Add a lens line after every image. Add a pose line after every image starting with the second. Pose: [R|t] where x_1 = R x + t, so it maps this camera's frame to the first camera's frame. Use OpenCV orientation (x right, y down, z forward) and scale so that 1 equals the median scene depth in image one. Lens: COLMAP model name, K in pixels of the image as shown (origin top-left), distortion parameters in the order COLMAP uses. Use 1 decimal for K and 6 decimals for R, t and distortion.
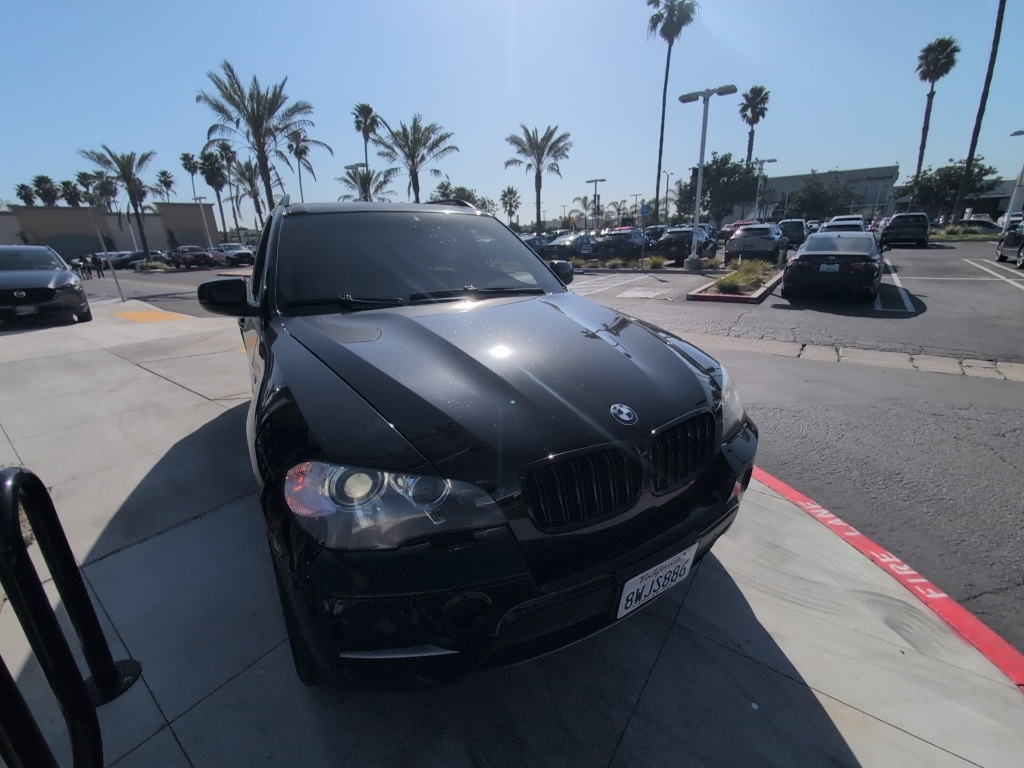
lens RADIAL K [[434.7, 0, 515.3], [0, 434.7, 384.0], [0, 0, 1]] dist [-0.000526, 0.000343]
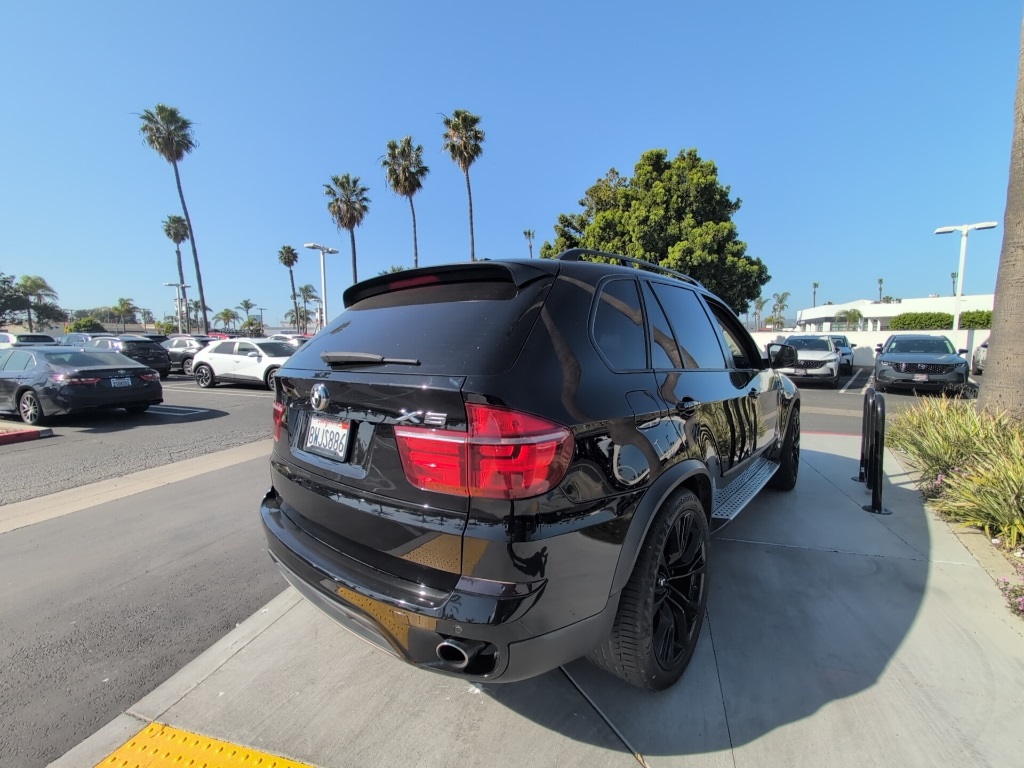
lens RADIAL K [[434.7, 0, 515.4], [0, 434.7, 384.4], [0, 0, 1]] dist [-0.000526, 0.000343]
pose [[-0.316540, -0.059001, 0.946743, -0.132848], [0.321907, 0.932155, 0.165720, -0.047933], [-0.892288, 0.357220, -0.276071, 0.165679]]
